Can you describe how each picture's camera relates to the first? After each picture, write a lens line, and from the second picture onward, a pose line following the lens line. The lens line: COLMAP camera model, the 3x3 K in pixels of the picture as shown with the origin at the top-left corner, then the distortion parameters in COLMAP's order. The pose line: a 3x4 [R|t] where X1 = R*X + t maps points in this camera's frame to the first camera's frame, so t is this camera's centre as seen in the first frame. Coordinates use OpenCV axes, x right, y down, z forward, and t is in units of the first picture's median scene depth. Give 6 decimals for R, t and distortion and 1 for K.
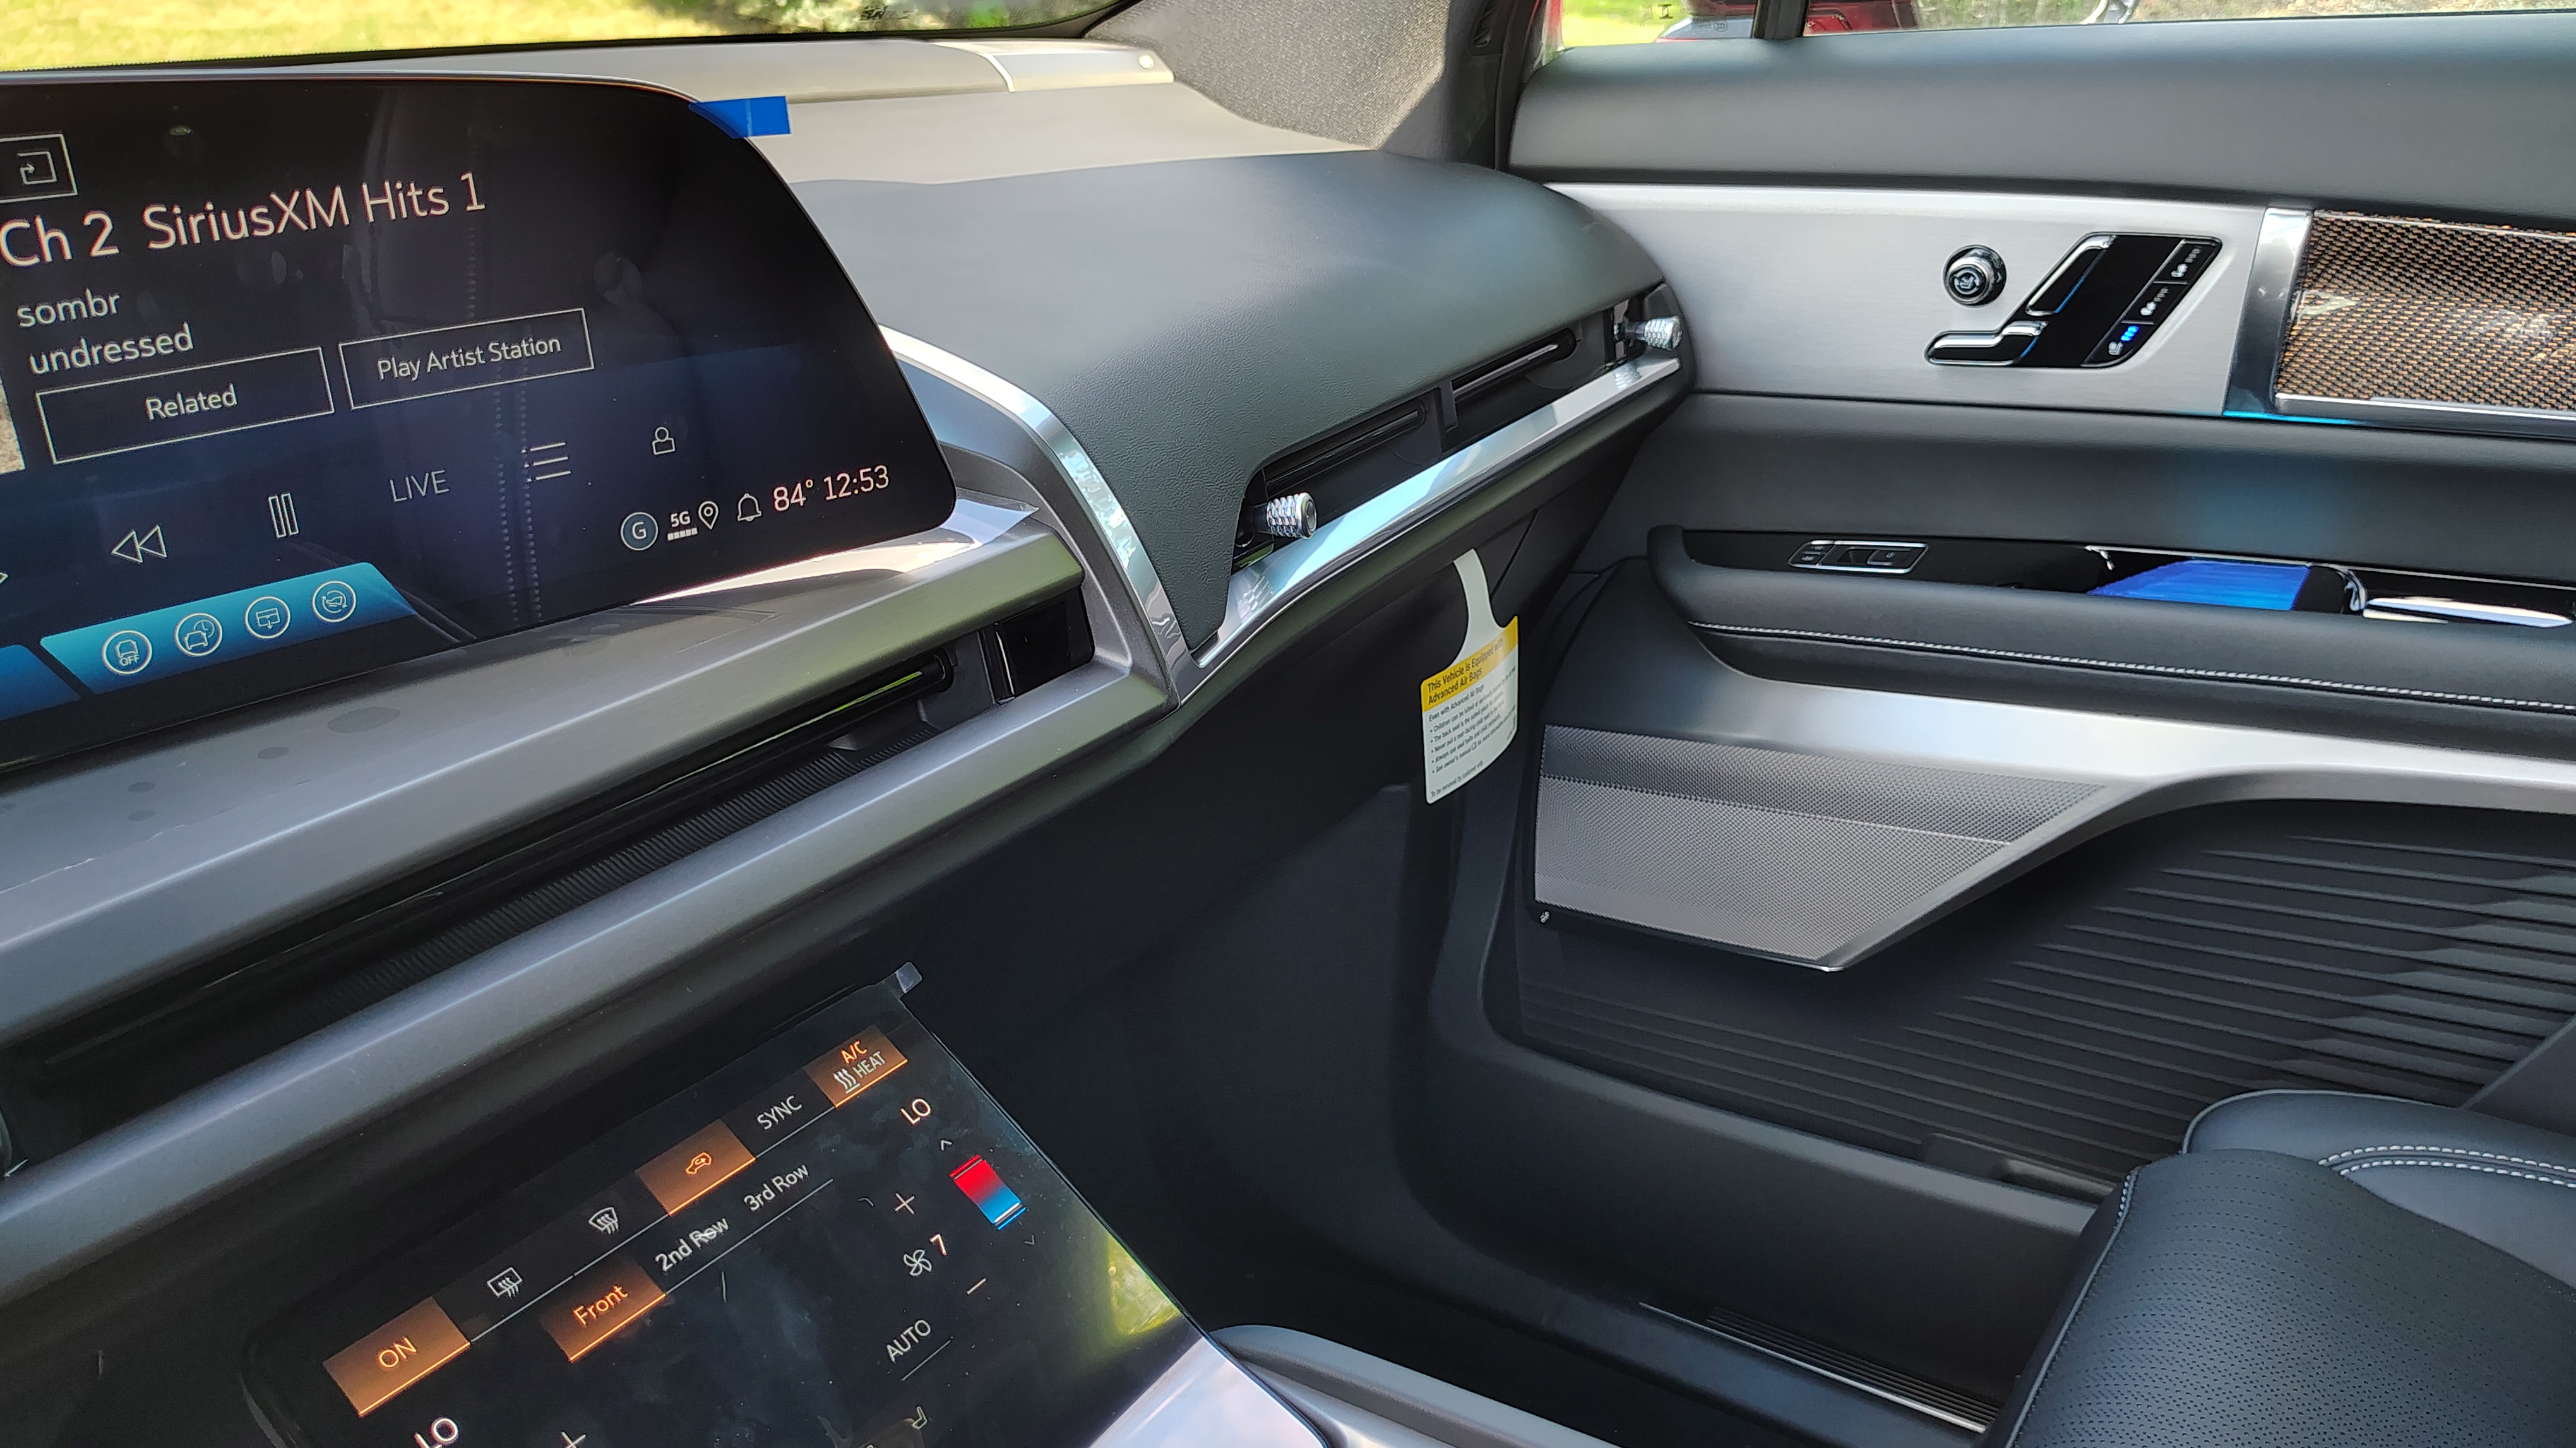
lens RADIAL K [[1928.9, 0, 1273.9], [0, 1928.9, 736.7], [0, 0, 1]] dist [0.061312, -0.119787]
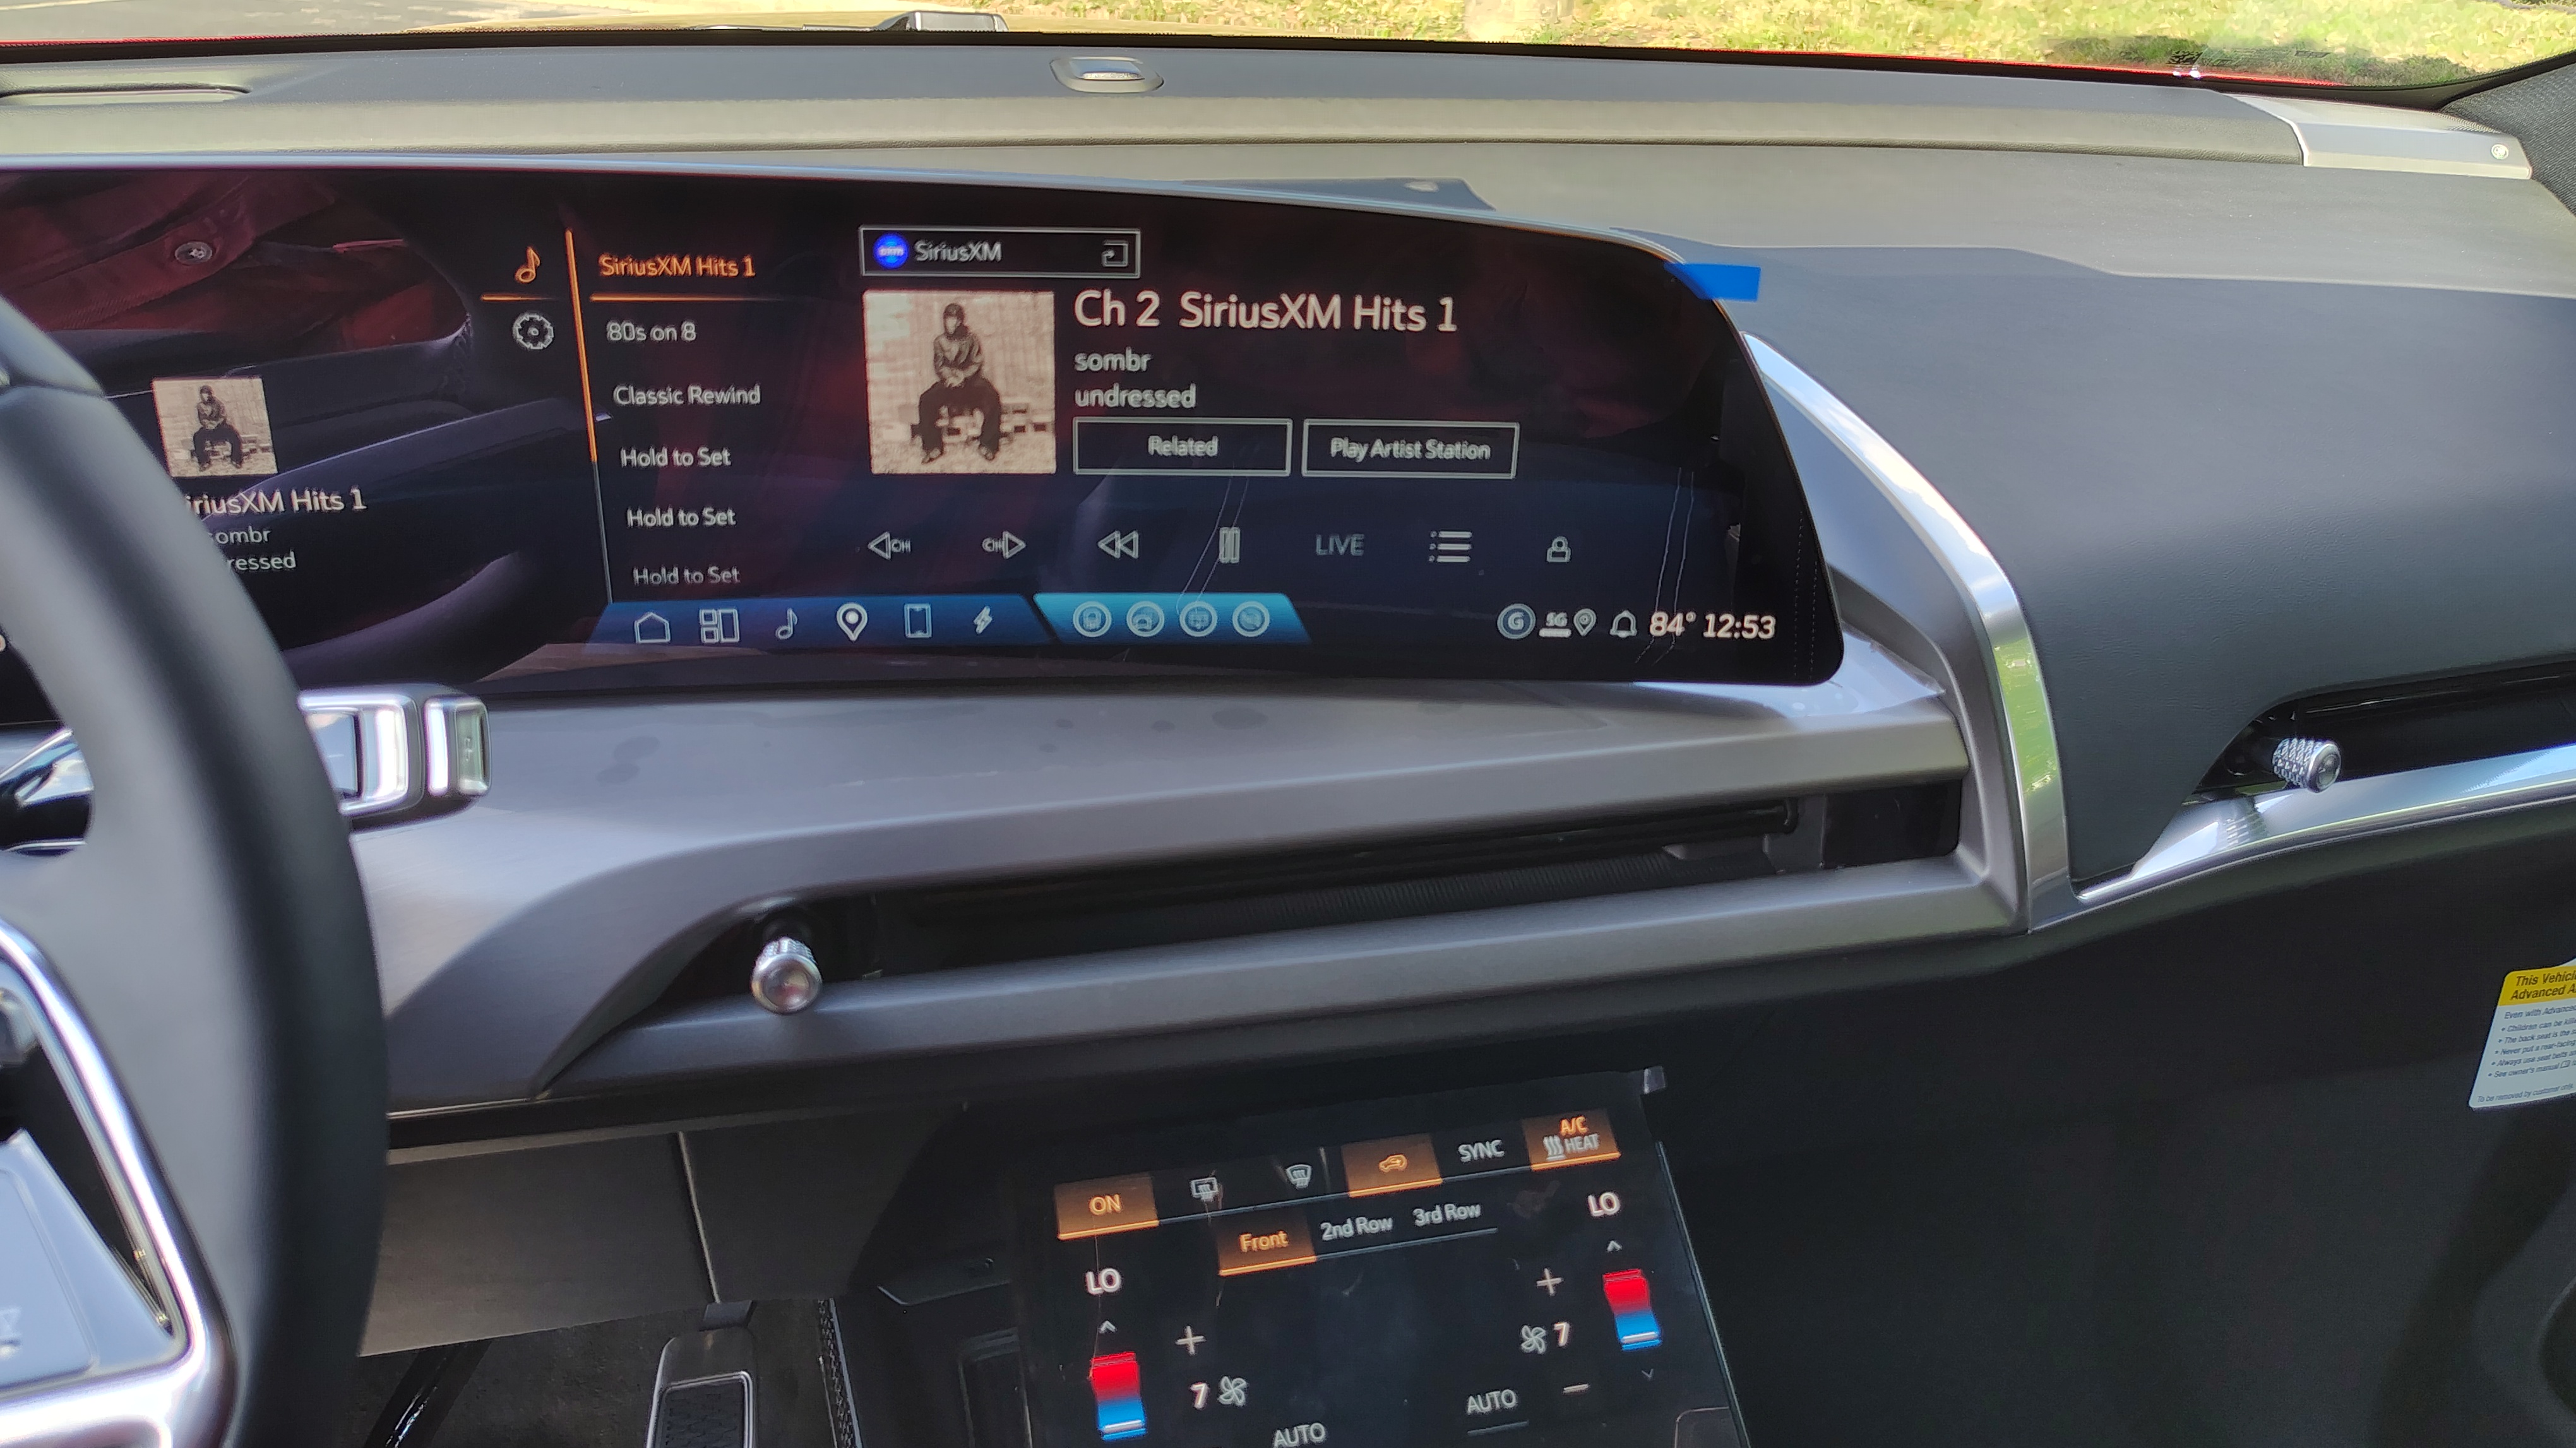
lens RADIAL K [[1928.9, 0, 1273.9], [0, 1928.9, 736.7], [0, 0, 1]] dist [0.061312, -0.119787]
pose [[0.753359, 0.332813, -0.567173, 0.225345], [-0.299445, 0.941486, 0.154713, -0.181708], [0.585476, 0.053283, 0.808937, 0.032657]]
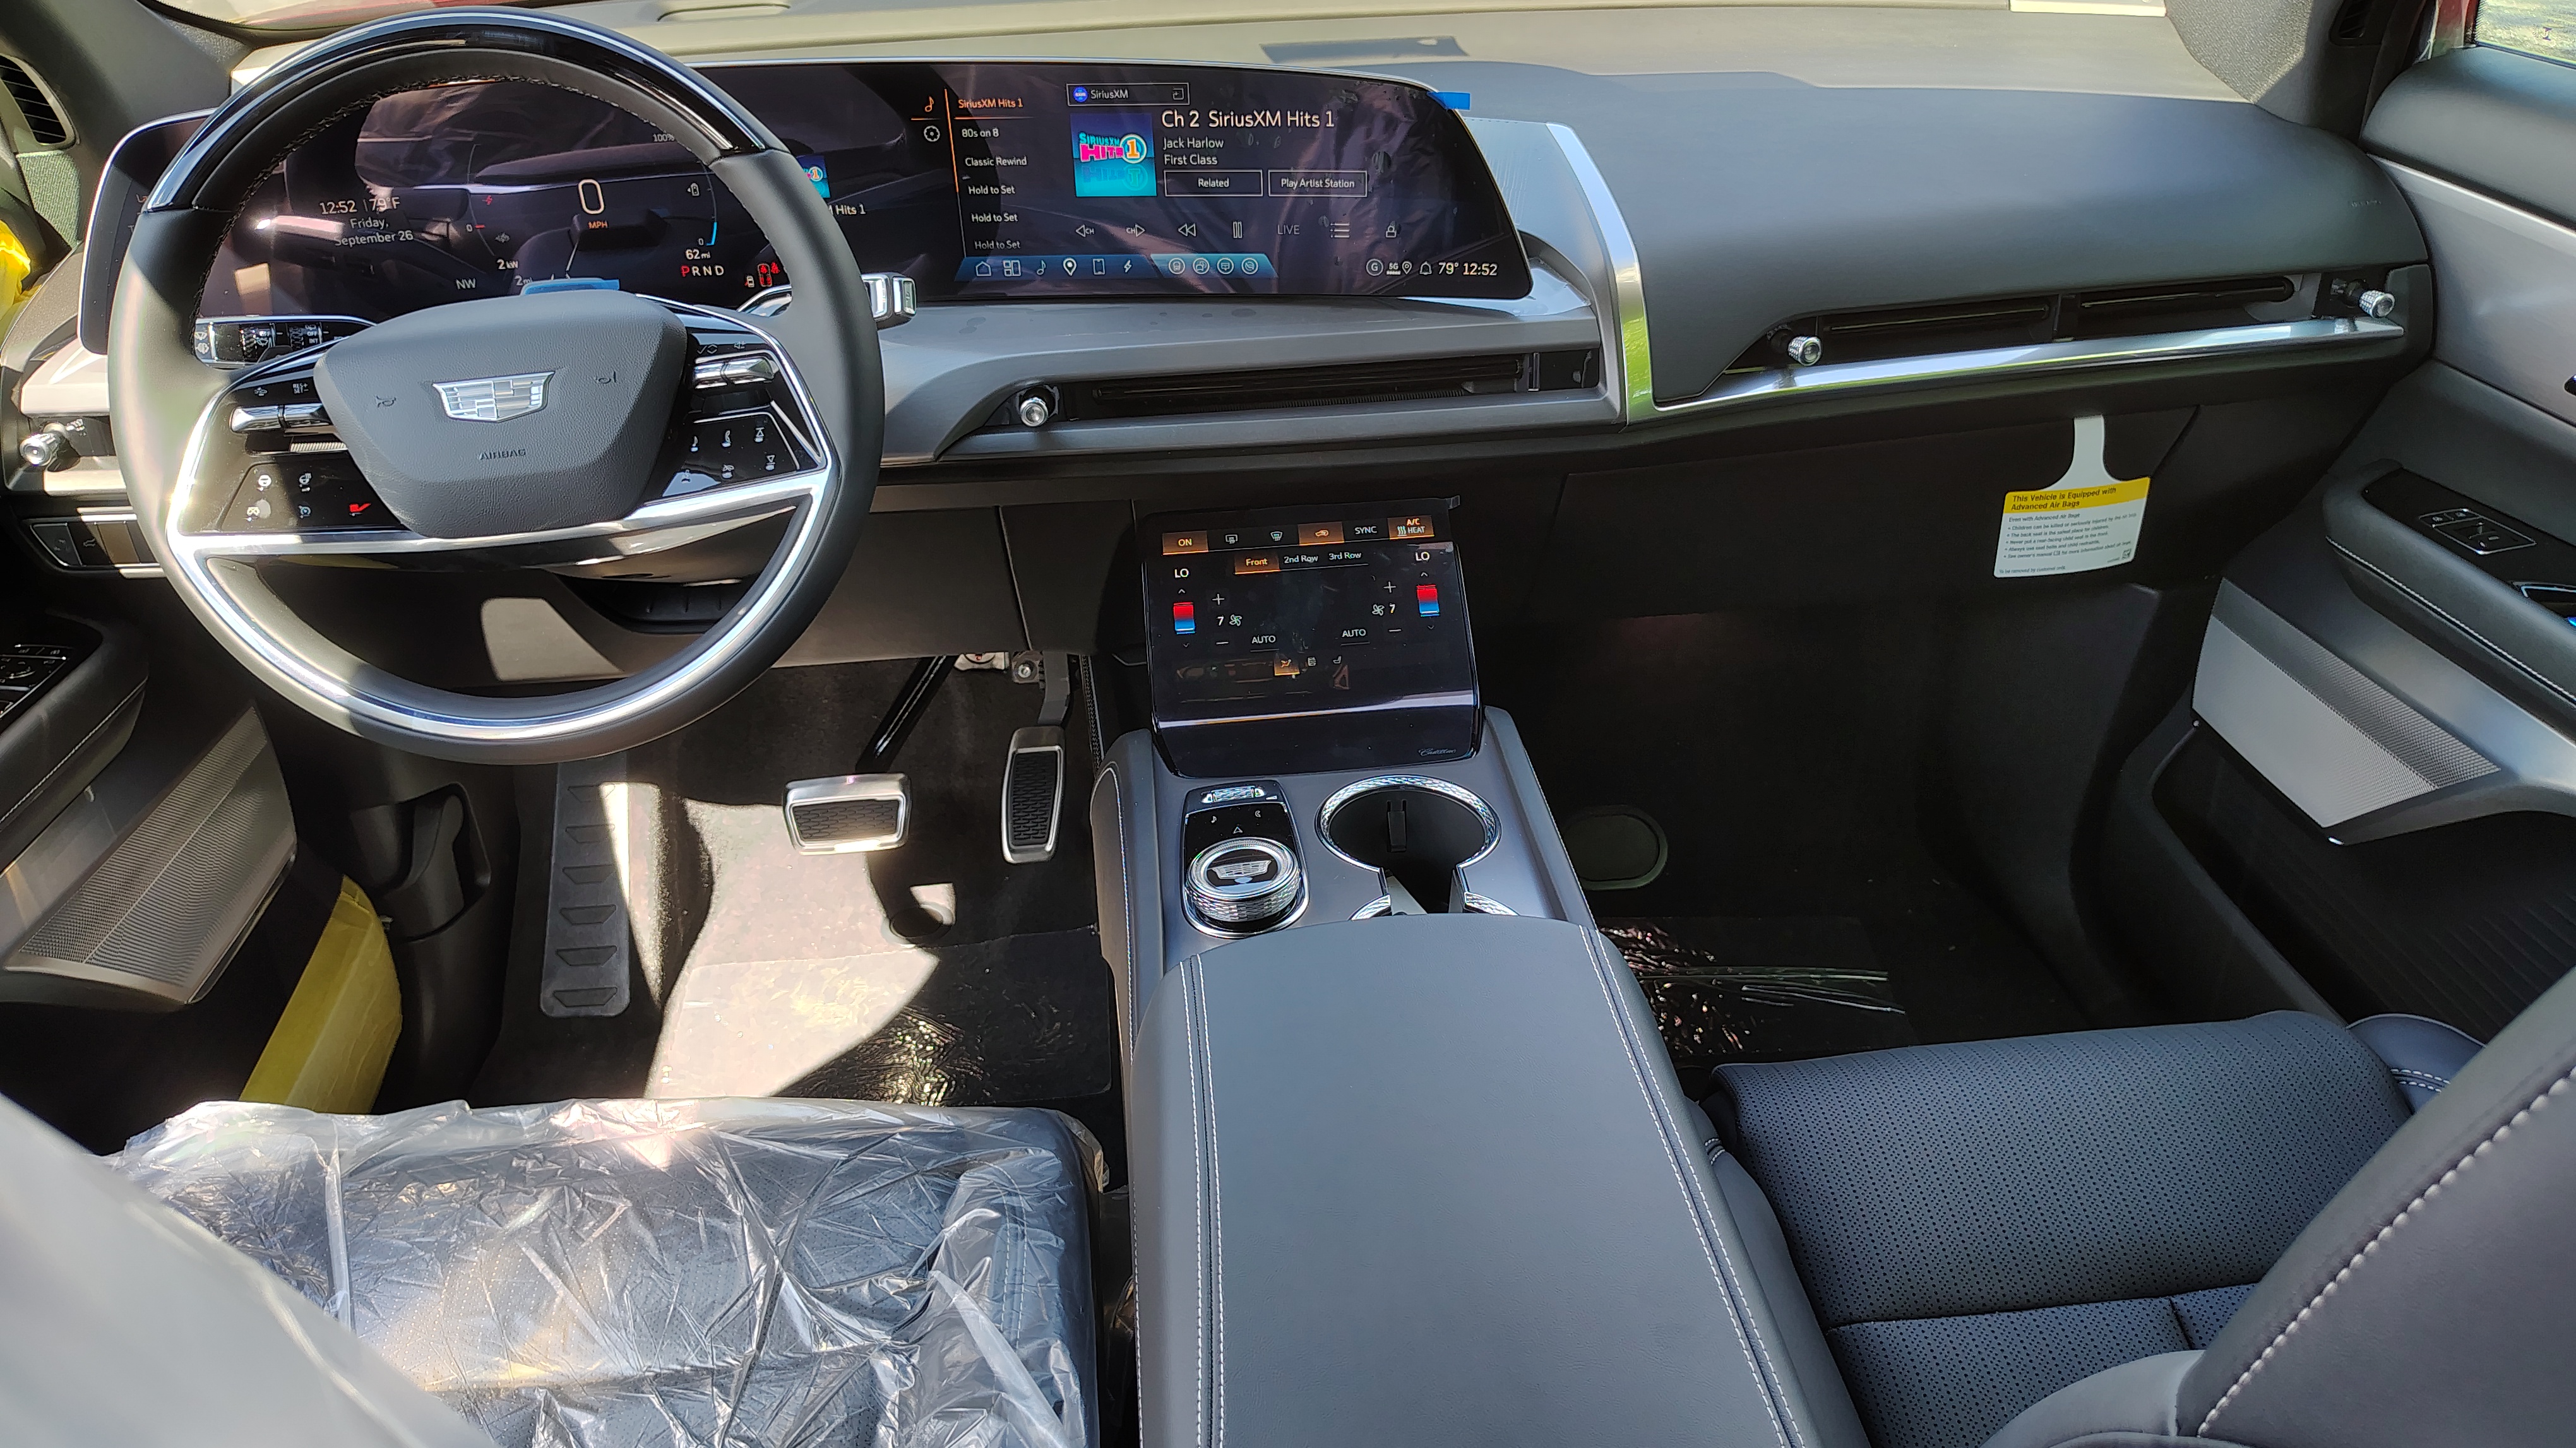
lens RADIAL K [[1706.8, 0, 1314.1], [0, 1706.8, 698.4], [0, 0, 1]] dist [0.026287, 0.000363]
pose [[0.649859, 0.417030, -0.635429, 1.216111], [-0.287918, 0.908795, 0.301984, -0.248104], [0.703411, -0.013295, 0.710659, -0.556488]]
